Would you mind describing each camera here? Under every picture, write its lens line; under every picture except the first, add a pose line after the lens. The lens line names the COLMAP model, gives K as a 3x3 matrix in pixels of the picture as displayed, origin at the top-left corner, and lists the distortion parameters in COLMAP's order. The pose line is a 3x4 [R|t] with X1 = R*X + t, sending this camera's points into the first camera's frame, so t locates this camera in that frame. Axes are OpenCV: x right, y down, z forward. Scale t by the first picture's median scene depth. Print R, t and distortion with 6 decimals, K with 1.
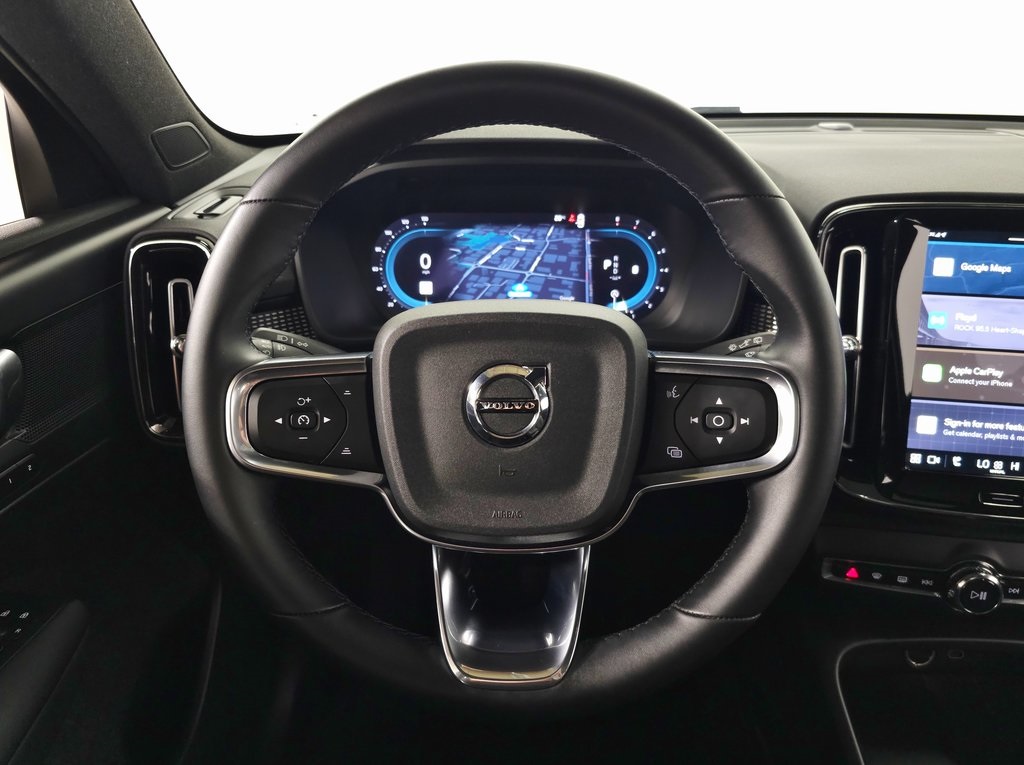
lens RADIAL K [[699.4, 0, 501.0], [0, 699.4, 375.5], [0, 0, 1]] dist [0.042545, -0.056577]
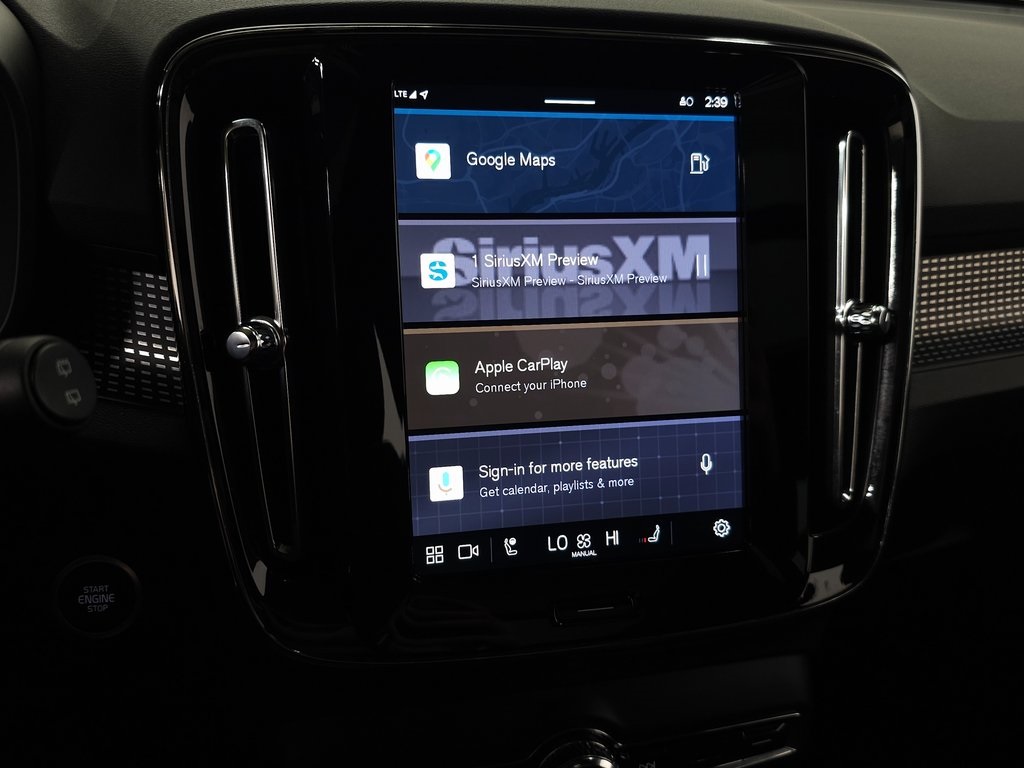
lens RADIAL K [[926.0, 0, 520.0], [0, 926.0, 378.3], [0, 0, 1]] dist [0.039463, -0.044718]
pose [[0.916366, -0.109898, 0.384963, 0.393678], [0.118845, 0.992913, 0.000555, 0.002787], [-0.382295, 0.045242, 0.922932, 0.365479]]
